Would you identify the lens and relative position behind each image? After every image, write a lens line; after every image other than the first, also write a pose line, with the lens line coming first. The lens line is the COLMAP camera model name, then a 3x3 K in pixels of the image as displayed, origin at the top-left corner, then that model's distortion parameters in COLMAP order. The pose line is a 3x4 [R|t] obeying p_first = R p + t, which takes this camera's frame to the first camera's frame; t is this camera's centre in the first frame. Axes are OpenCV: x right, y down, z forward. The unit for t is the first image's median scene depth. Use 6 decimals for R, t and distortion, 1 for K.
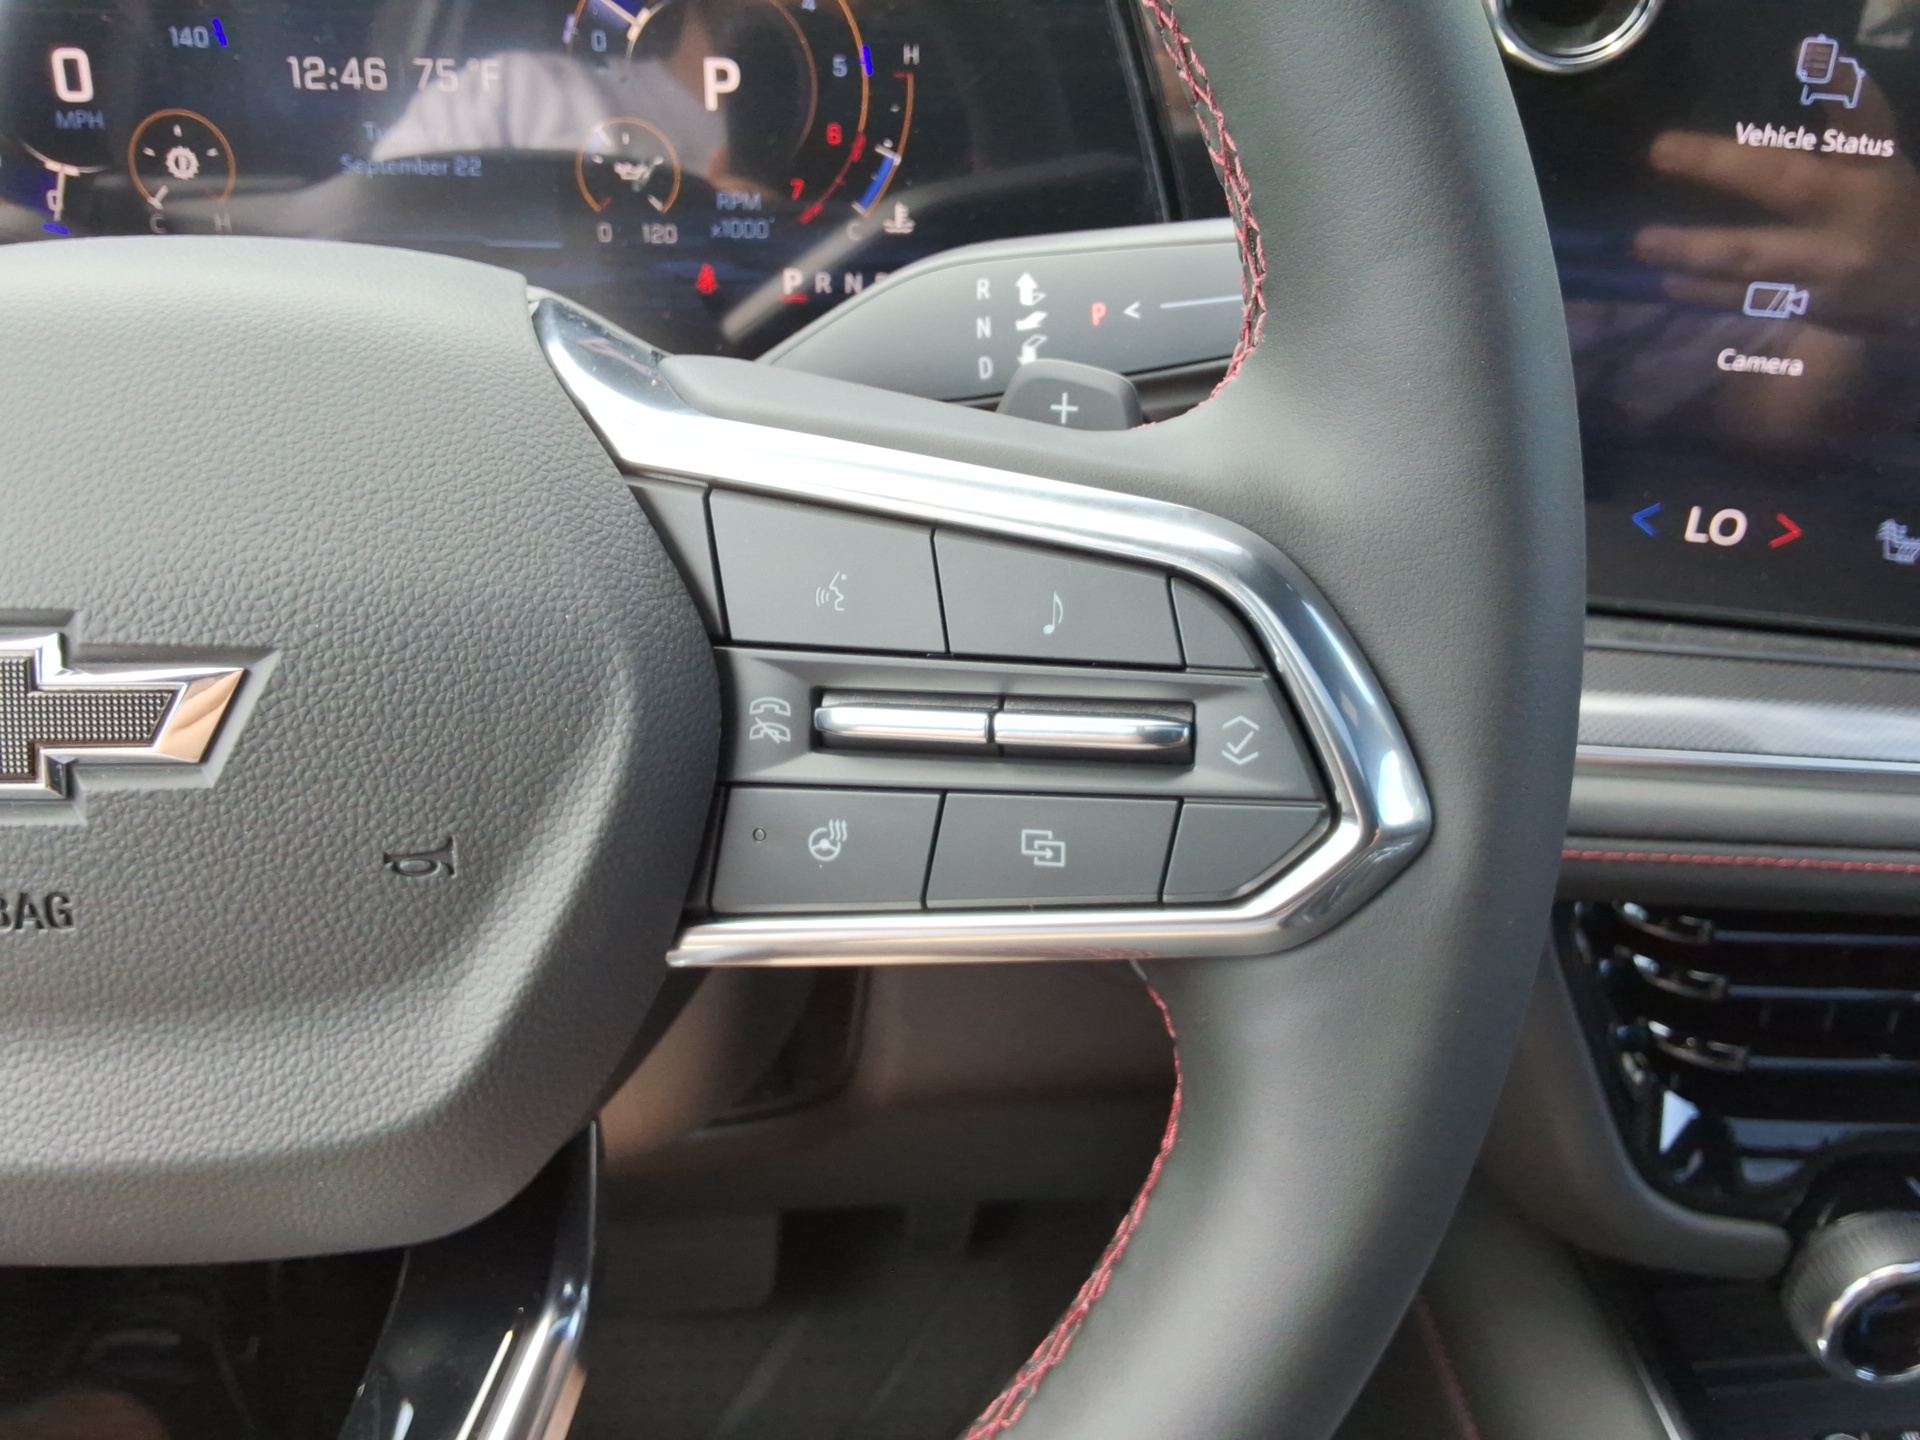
lens RADIAL K [[1547.4, 0, 961.5], [0, 1547.4, 713.9], [0, 0, 1]] dist [0.109054, -0.176452]
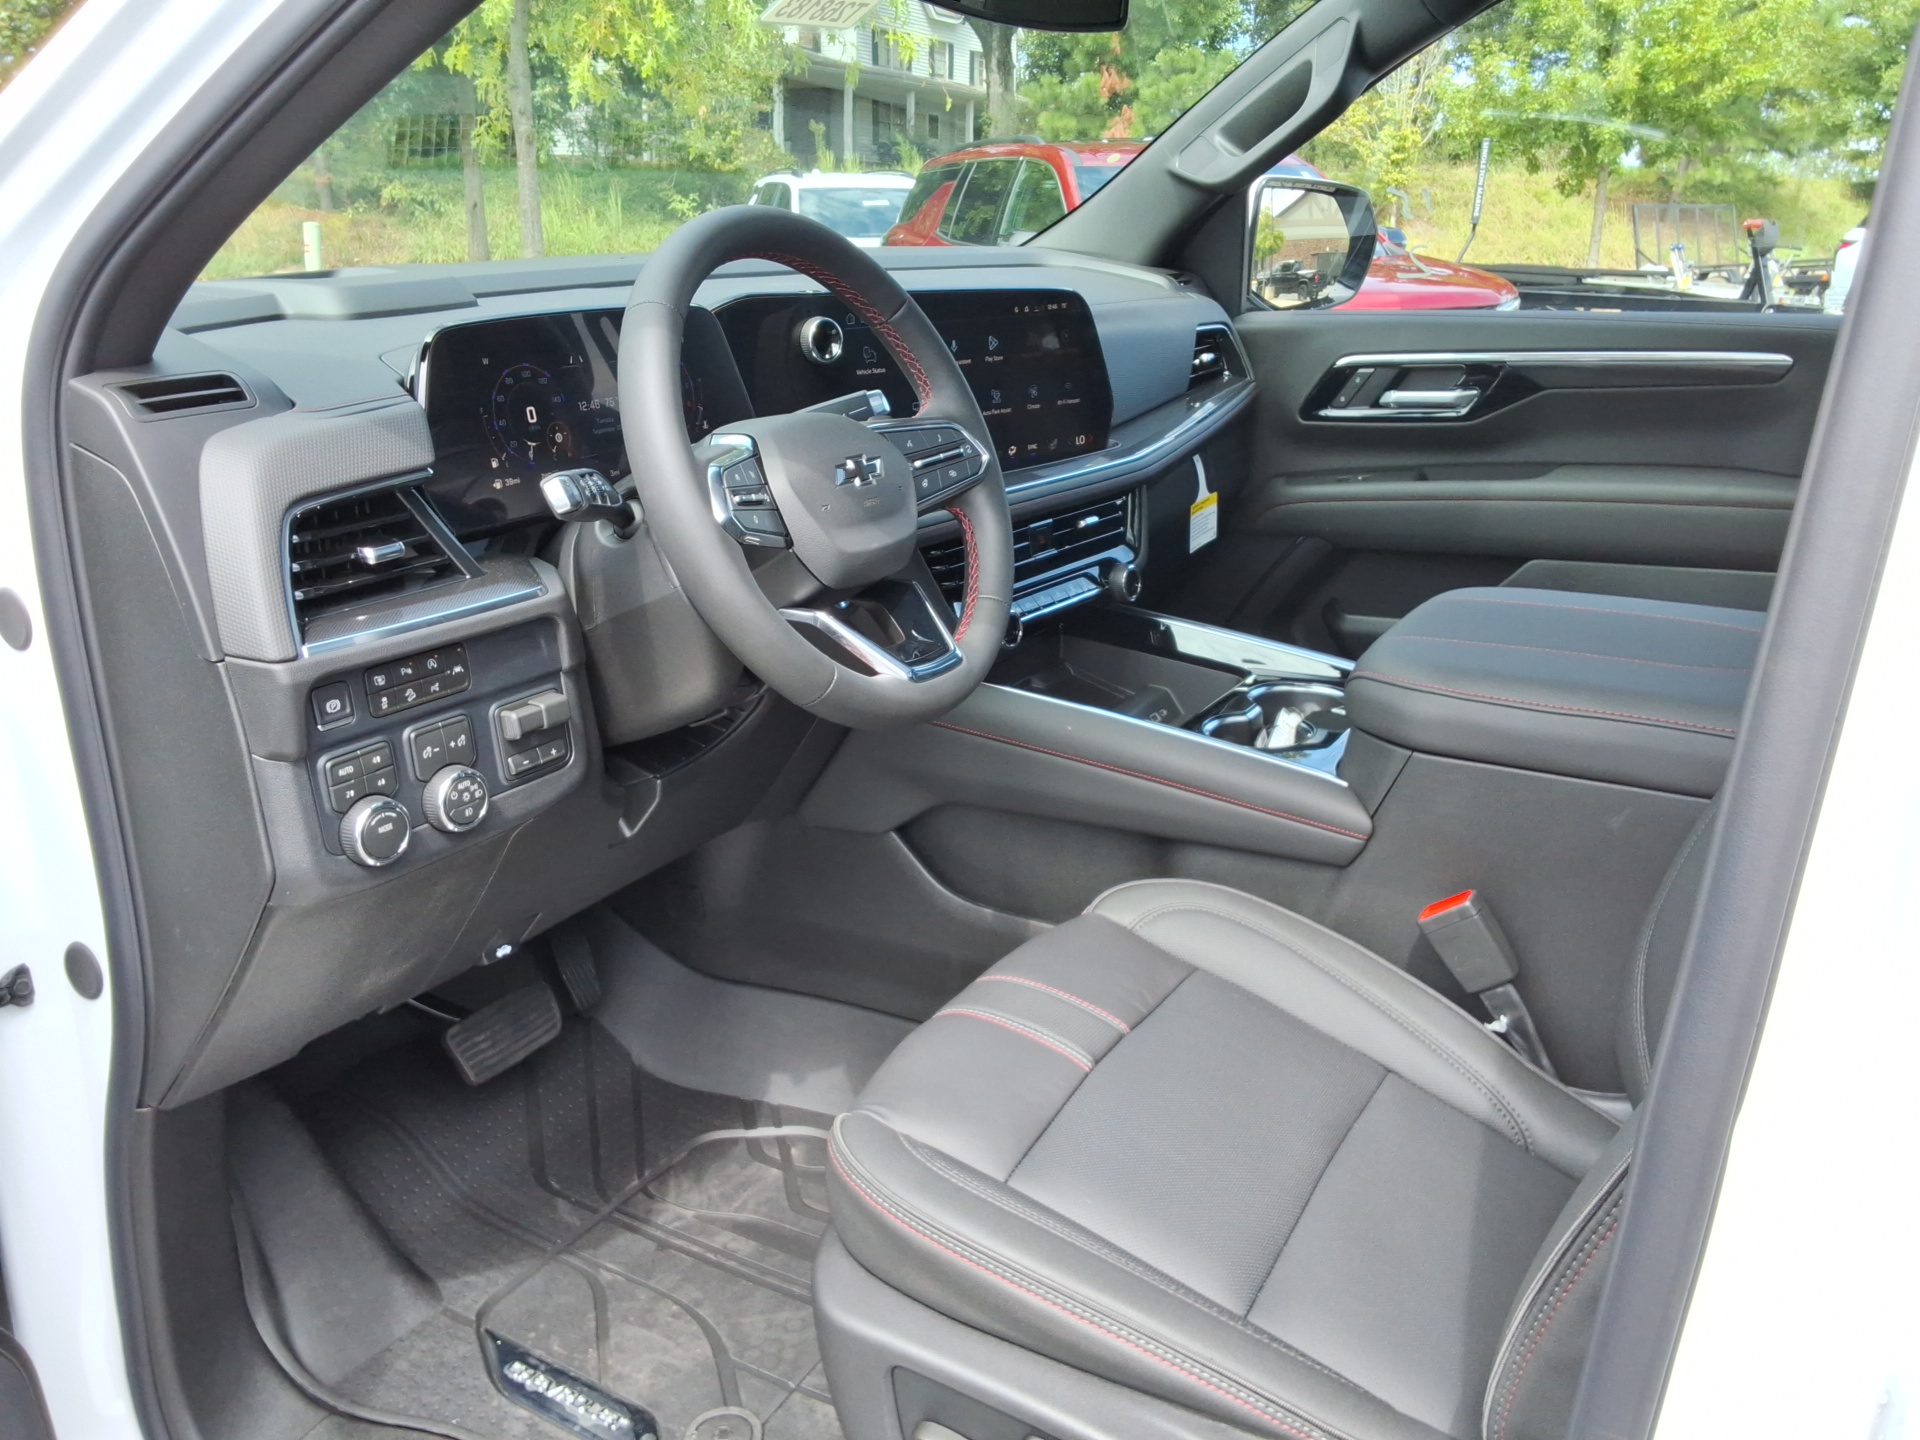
lens RADIAL K [[1547.4, 0, 974.3], [0, 1547.4, 687.3], [0, 0, 1]] dist [0.109054, -0.176452]
pose [[0.559285, -0.277754, 0.781059, -3.300522], [0.436109, 0.899861, 0.007721, 0.568350], [-0.704989, 0.336309, 0.624410, -1.774835]]
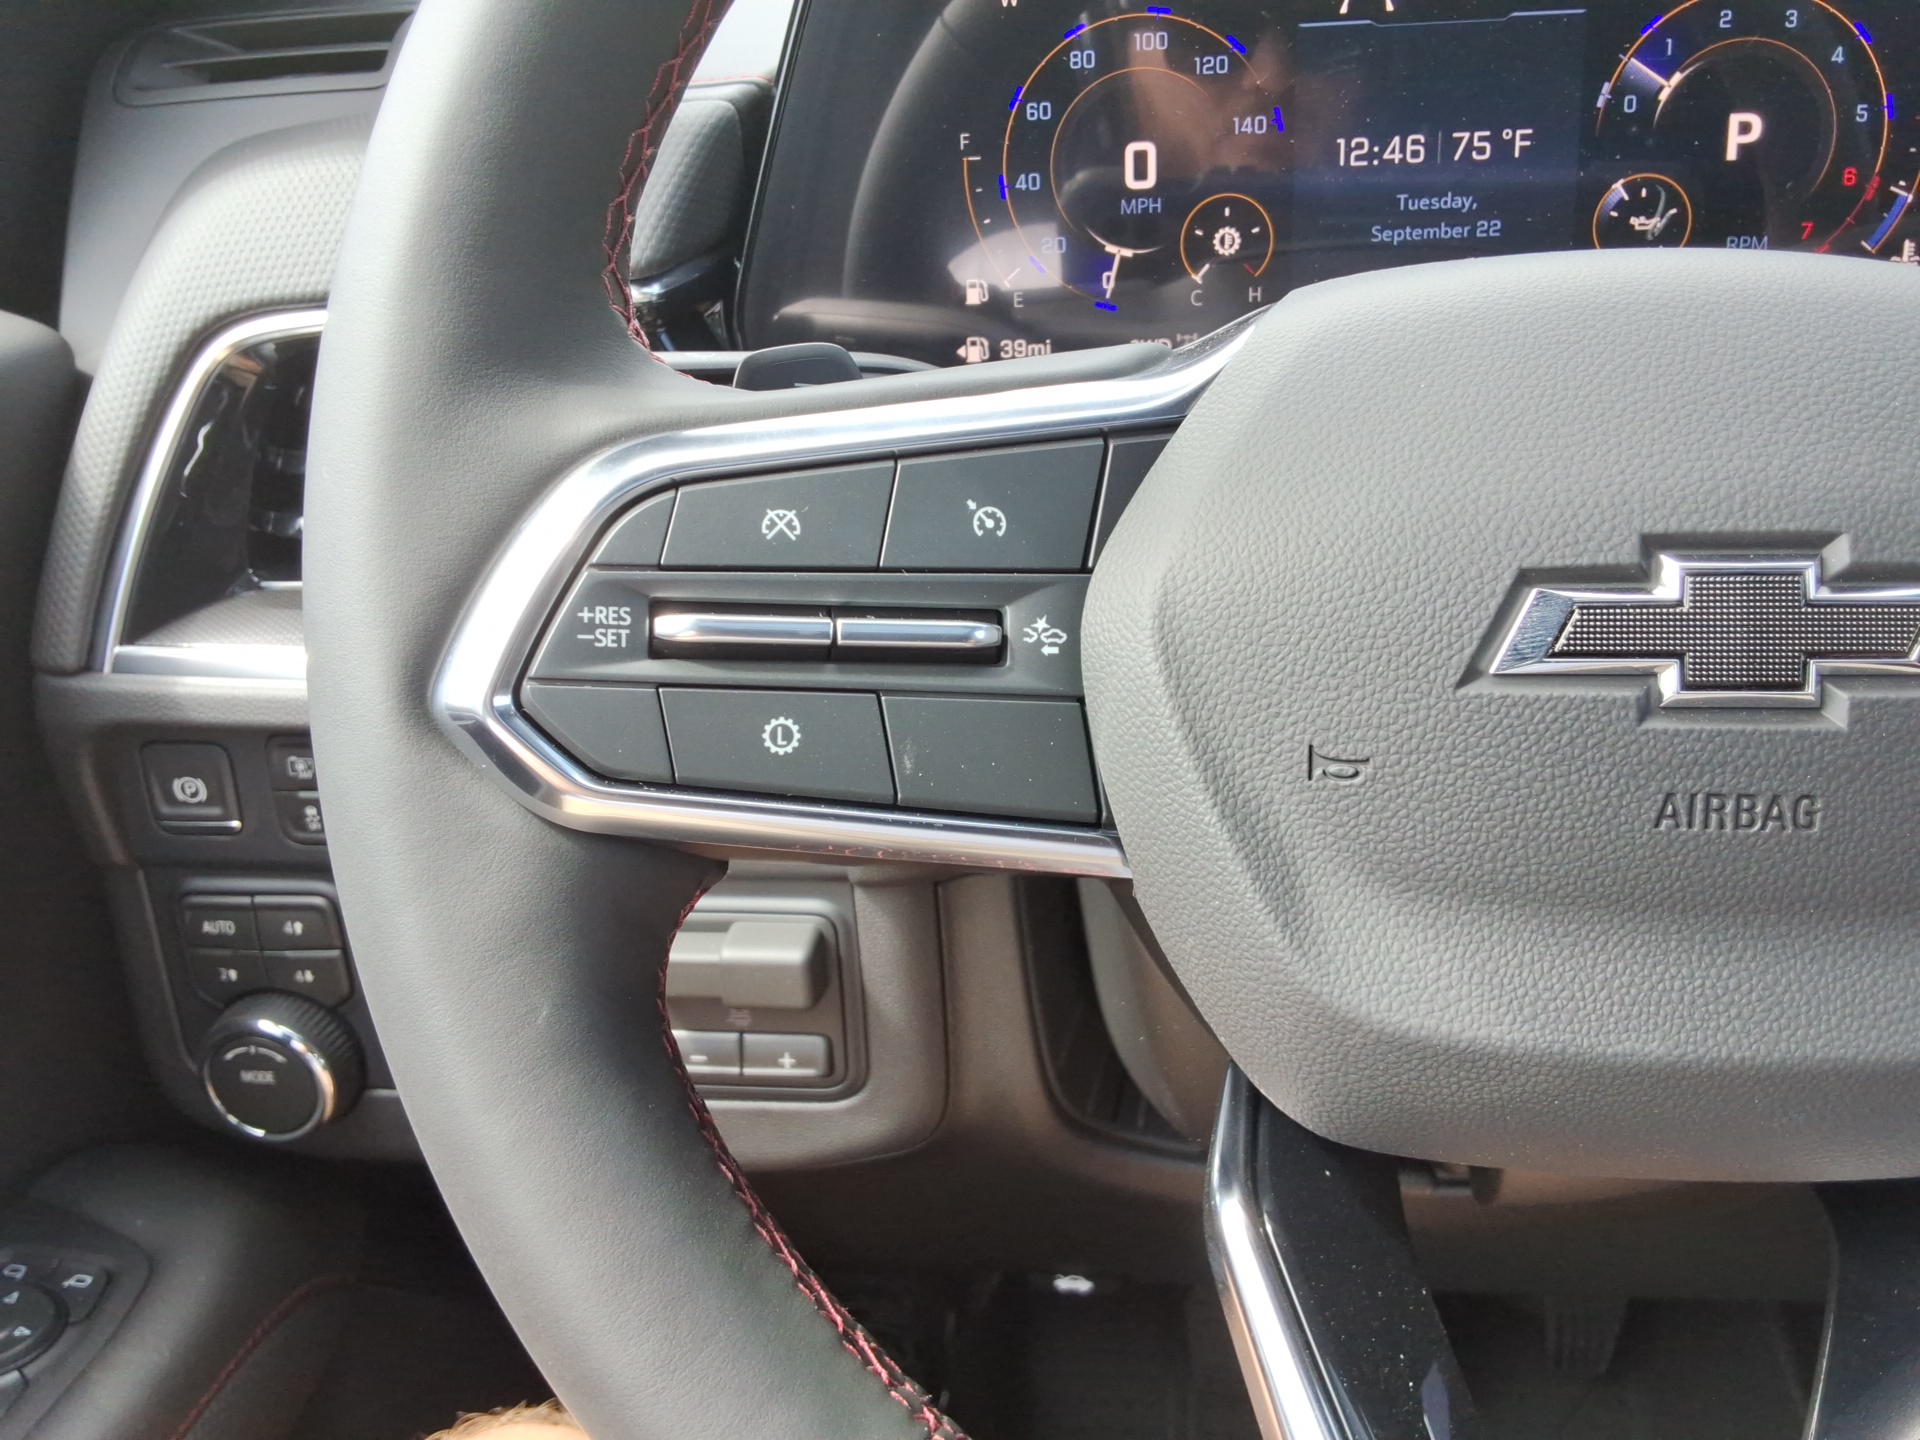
lens RADIAL K [[1547.4, 0, 965.2], [0, 1547.4, 711.0], [0, 0, 1]] dist [0.109054, -0.176452]
pose [[0.981183, -0.000133, -0.193078, -0.577808], [-0.017052, 0.996033, -0.087338, 0.099225], [0.192323, 0.088987, 0.977289, -0.105595]]
